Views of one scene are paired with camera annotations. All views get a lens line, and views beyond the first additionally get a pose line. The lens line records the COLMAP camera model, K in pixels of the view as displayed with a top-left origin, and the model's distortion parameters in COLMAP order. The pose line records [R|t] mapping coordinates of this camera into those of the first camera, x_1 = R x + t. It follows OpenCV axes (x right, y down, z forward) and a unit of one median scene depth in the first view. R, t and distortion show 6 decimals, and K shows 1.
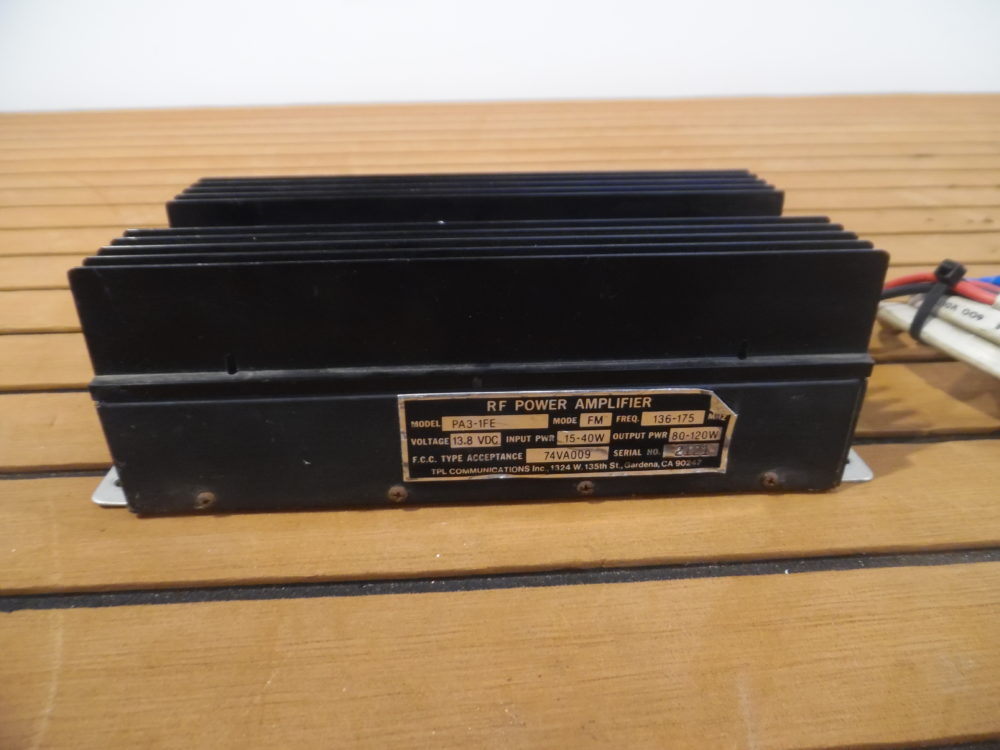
lens RADIAL K [[710.8, 0, 500.0], [0, 710.8, 375.0], [0, 0, 1]] dist [0.010766, -0.004787]
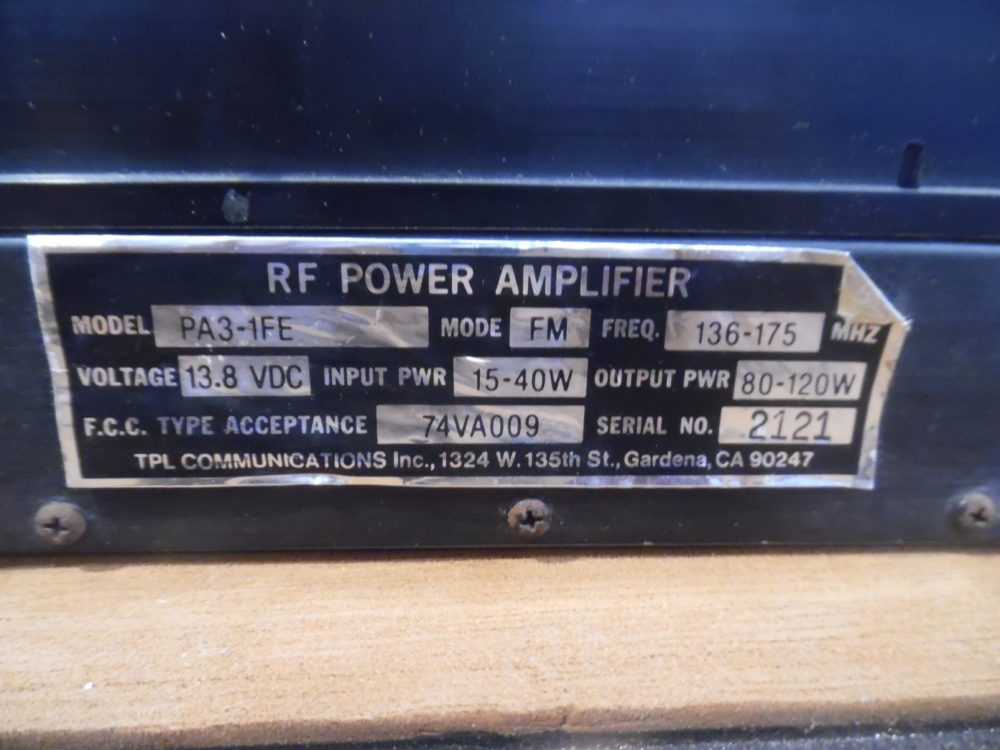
lens RADIAL K [[710.8, 0, 500.0], [0, 710.8, 375.0], [0, 0, 1]] dist [0.010766, -0.004787]
pose [[0.999806, 0.018976, -0.005224, 0.108561], [-0.019624, 0.981499, -0.190457, 0.162662], [0.001513, 0.190523, 0.981682, 0.611466]]
